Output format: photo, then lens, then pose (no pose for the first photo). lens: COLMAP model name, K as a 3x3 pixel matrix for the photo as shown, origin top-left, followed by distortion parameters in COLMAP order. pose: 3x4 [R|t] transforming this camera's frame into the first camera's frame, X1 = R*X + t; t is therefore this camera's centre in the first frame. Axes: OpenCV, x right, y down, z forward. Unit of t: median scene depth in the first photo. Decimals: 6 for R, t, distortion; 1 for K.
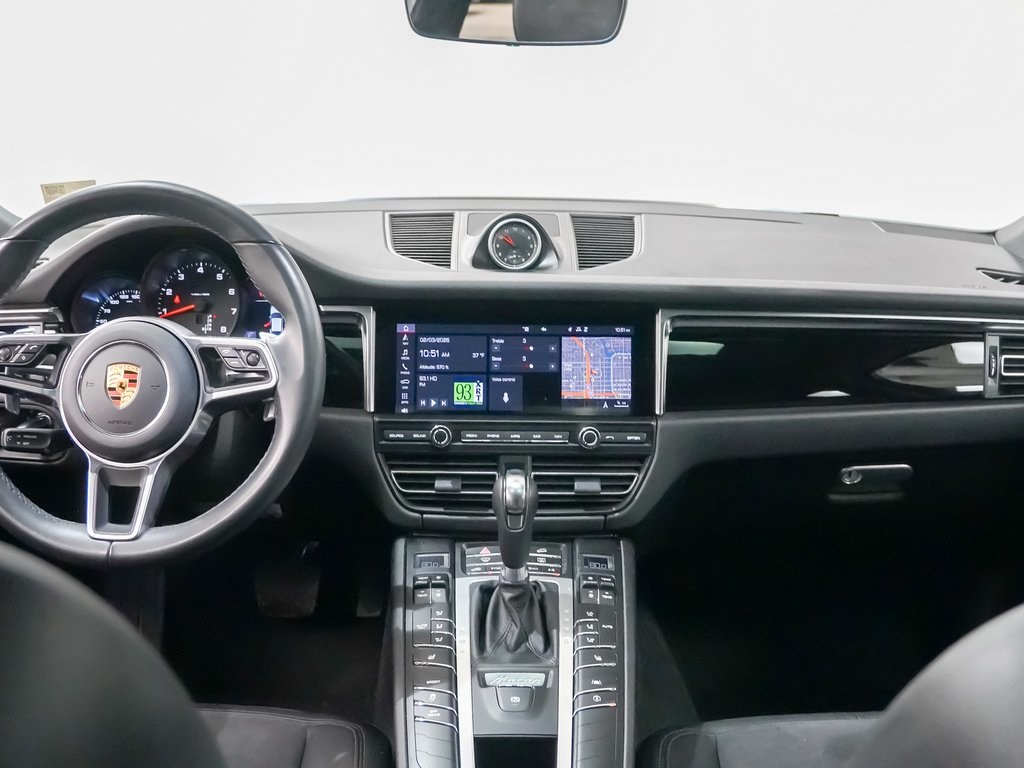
lens RADIAL K [[1251.4, 0, 512.0], [0, 1251.4, 384.0], [0, 0, 1]] dist [-0.006383, 0.010200]
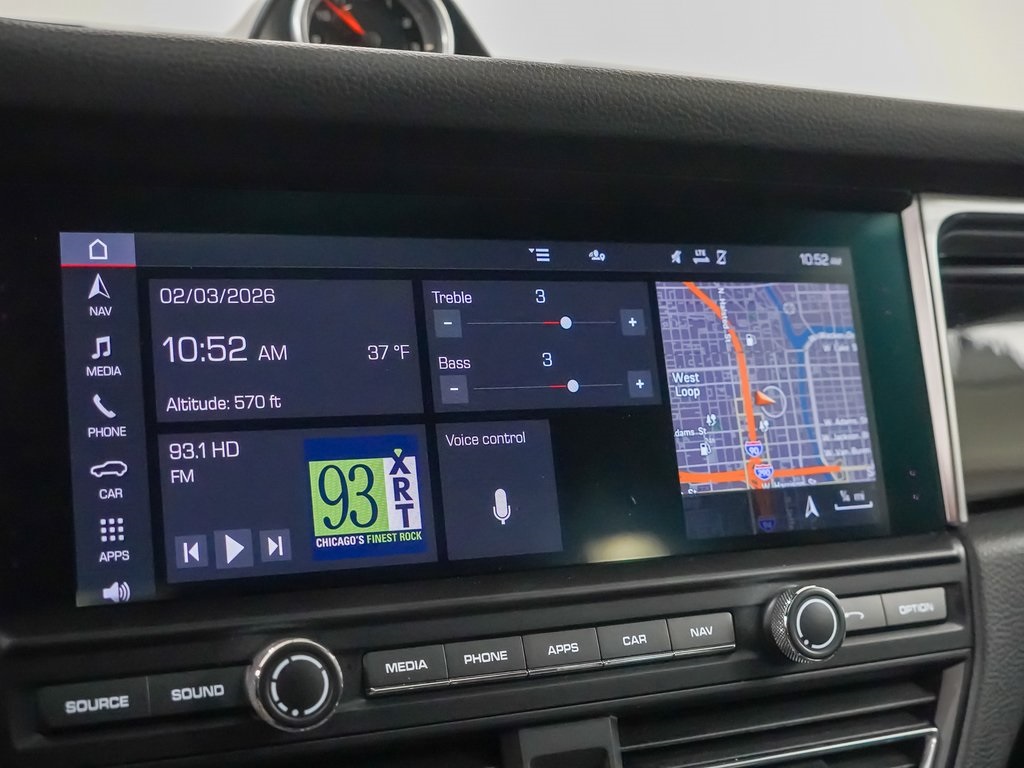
lens RADIAL K [[1426.2, 0, 512.0], [0, 1426.2, 384.0], [0, 0, 1]] dist [-0.084762, 0.030247]
pose [[0.903373, -0.034777, 0.427444, -0.130415], [0.095724, 0.987912, -0.121928, 0.022165], [-0.418037, 0.151063, 0.895782, 0.725982]]
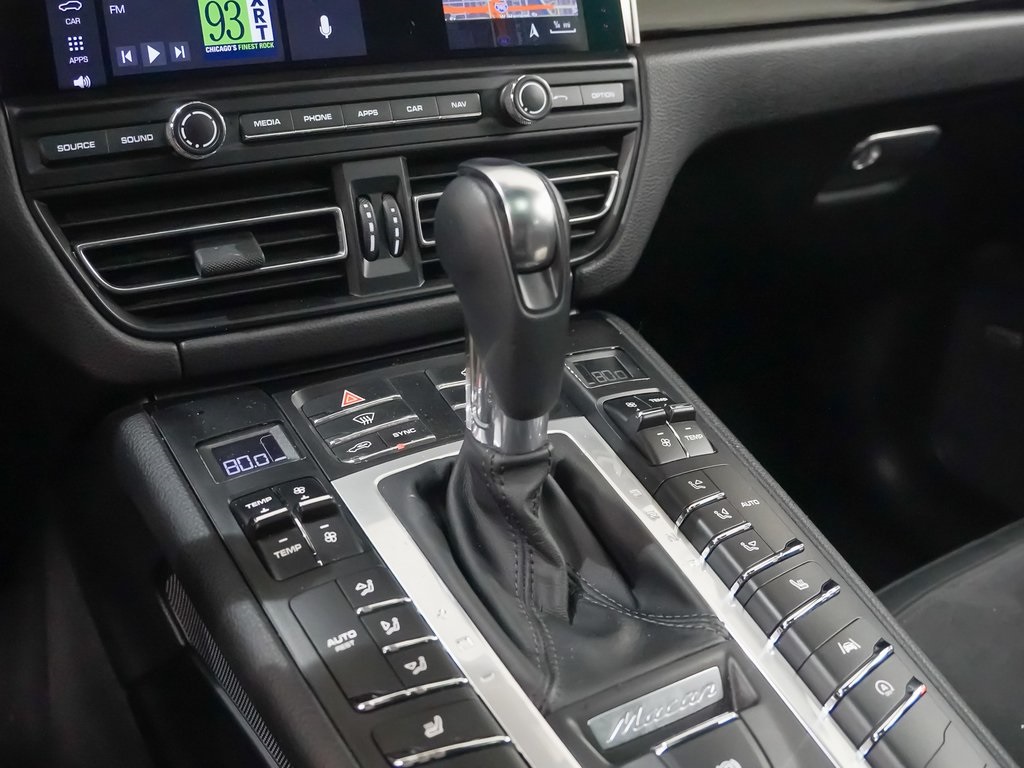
lens RADIAL K [[1092.4, 0, 512.0], [0, 1092.4, 384.0], [0, 0, 1]] dist [-0.211683, 0.117198]
pose [[0.858405, -0.206564, 0.469545, -0.140301], [0.137707, 0.974535, 0.176971, 0.071936], [-0.494143, -0.087253, 0.864991, 0.657616]]
